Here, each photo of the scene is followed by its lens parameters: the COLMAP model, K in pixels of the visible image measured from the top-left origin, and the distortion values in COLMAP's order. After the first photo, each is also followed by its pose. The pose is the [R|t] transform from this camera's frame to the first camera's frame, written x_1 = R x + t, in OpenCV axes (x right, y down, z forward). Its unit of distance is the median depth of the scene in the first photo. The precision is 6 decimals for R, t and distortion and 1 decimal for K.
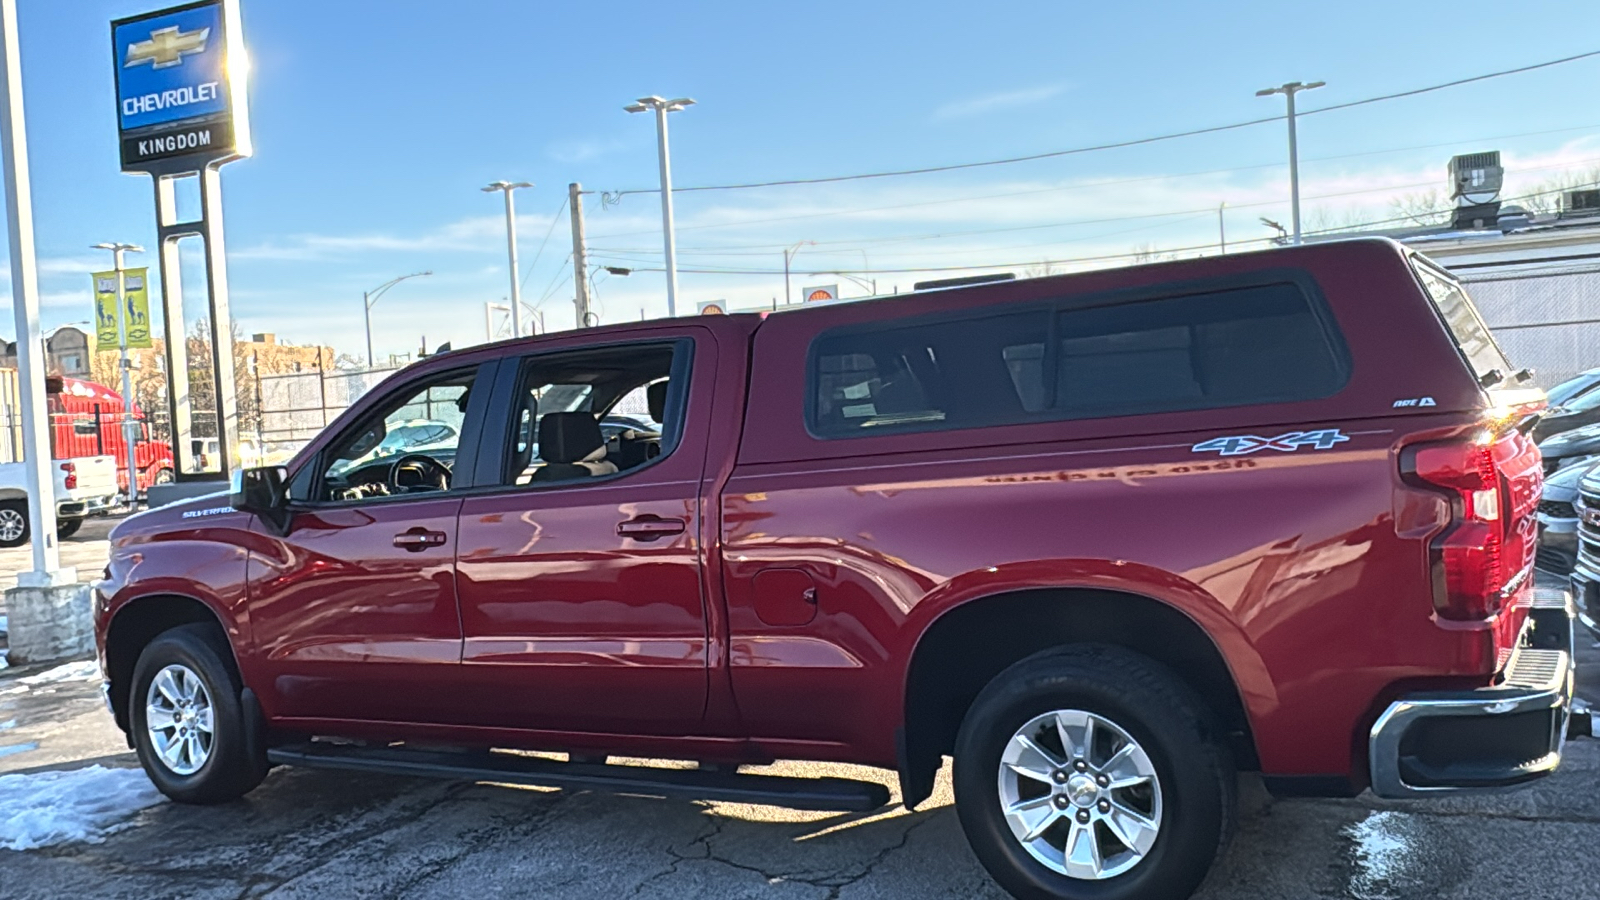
lens RADIAL K [[1025.0, 0, 800.0], [0, 1025.0, 450.0], [0, 0, 1]] dist [-0.000383, -0.000943]
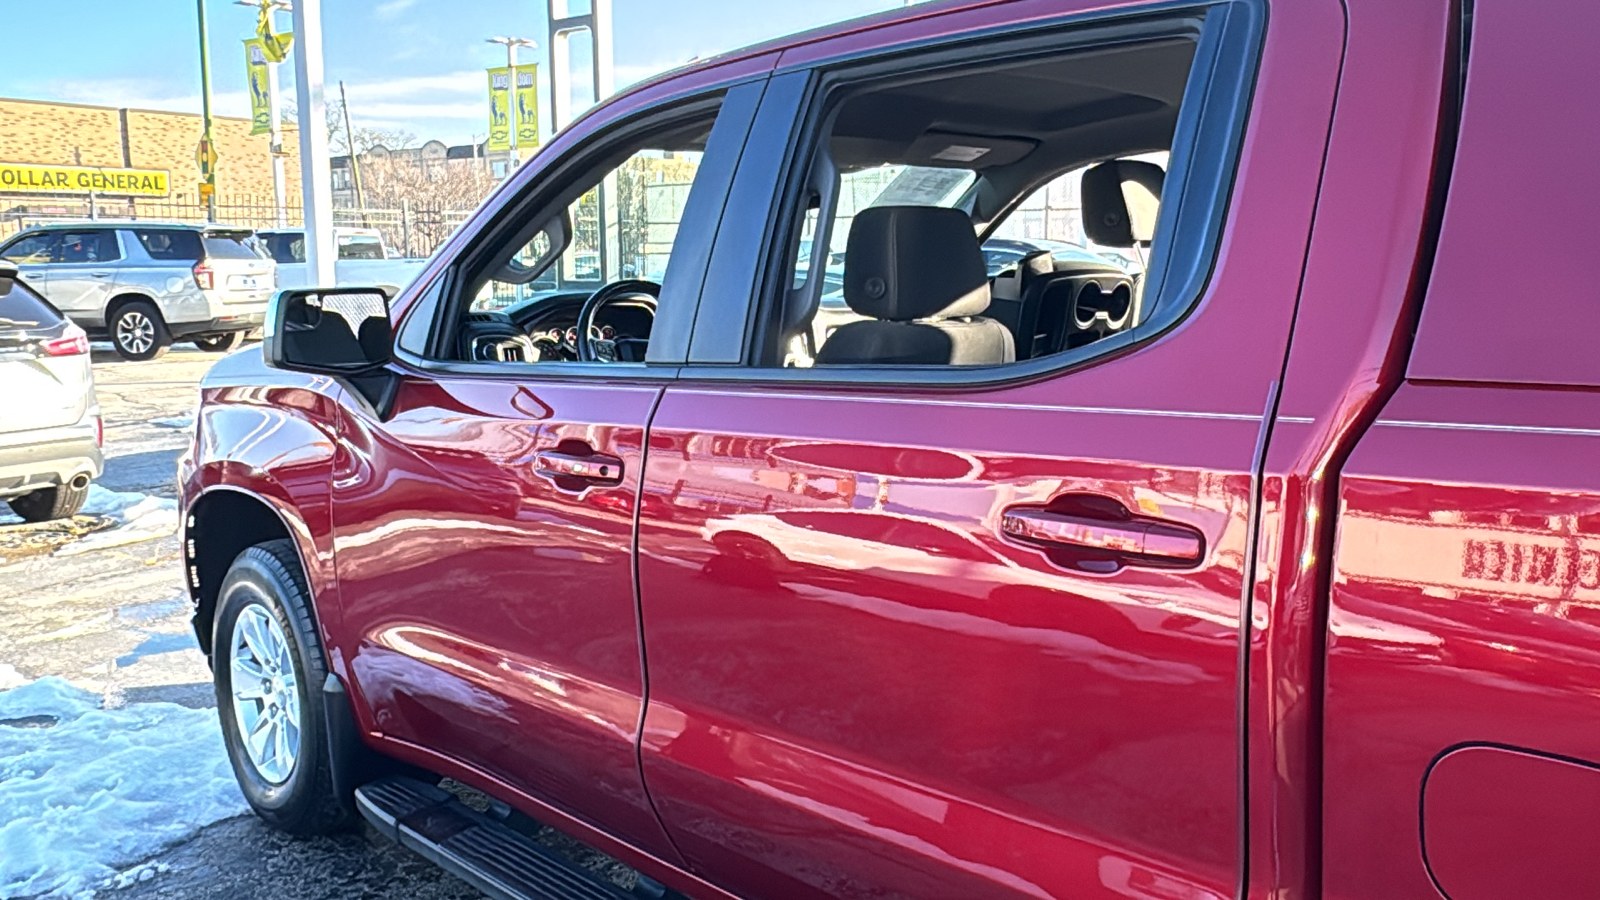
lens RADIAL K [[1025.0, 0, 800.0], [0, 1025.0, 450.0], [0, 0, 1]] dist [-0.000383, -0.000943]
pose [[0.931919, 0.115568, -0.343760, -0.104664], [-0.057107, 0.982805, 0.175592, -0.007566], [0.358142, -0.144007, 0.922495, 0.543987]]
